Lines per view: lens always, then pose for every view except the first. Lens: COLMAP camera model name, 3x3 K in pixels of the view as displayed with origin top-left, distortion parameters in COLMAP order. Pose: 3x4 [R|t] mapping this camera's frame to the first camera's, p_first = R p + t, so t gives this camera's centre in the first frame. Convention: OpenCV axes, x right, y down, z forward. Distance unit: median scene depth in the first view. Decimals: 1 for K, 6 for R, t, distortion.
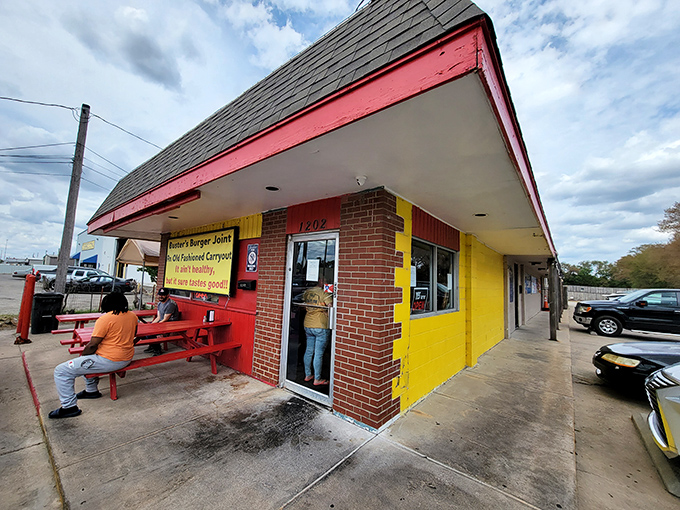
lens RADIAL K [[274.5, 0, 341.3], [0, 274.5, 257.2], [0, 0, 1]] dist [-0.001465, 0.000111]
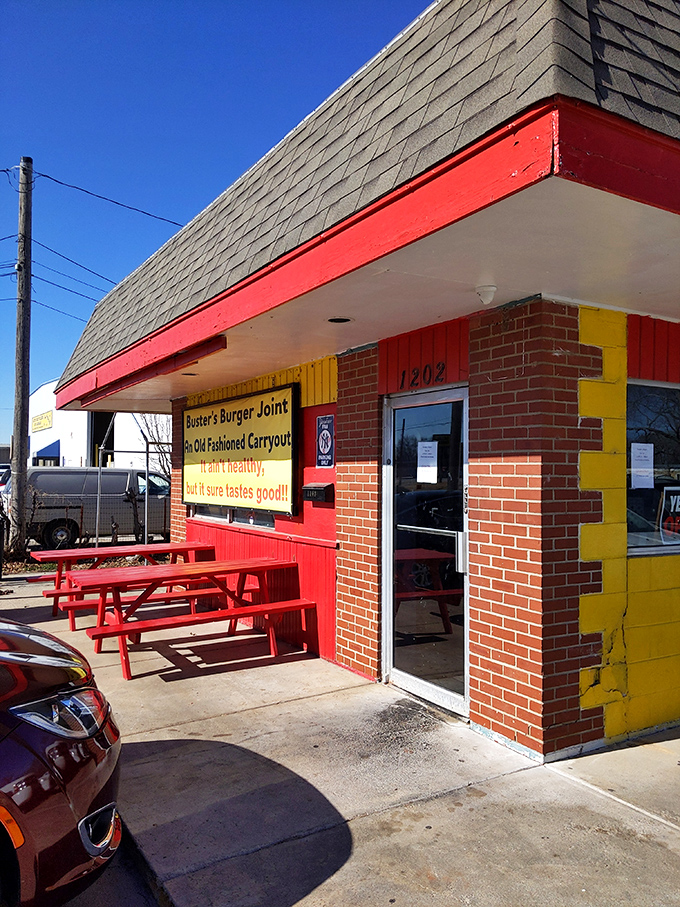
lens RADIAL K [[711.2, 0, 339.7], [0, 711.2, 452.3], [0, 0, 1]] dist [0.033035, -0.018479]
pose [[0.937130, -0.046257, -0.345901, 0.222012], [0.063396, 0.997250, 0.038395, -0.035786], [0.343174, -0.057910, 0.937485, -0.344269]]
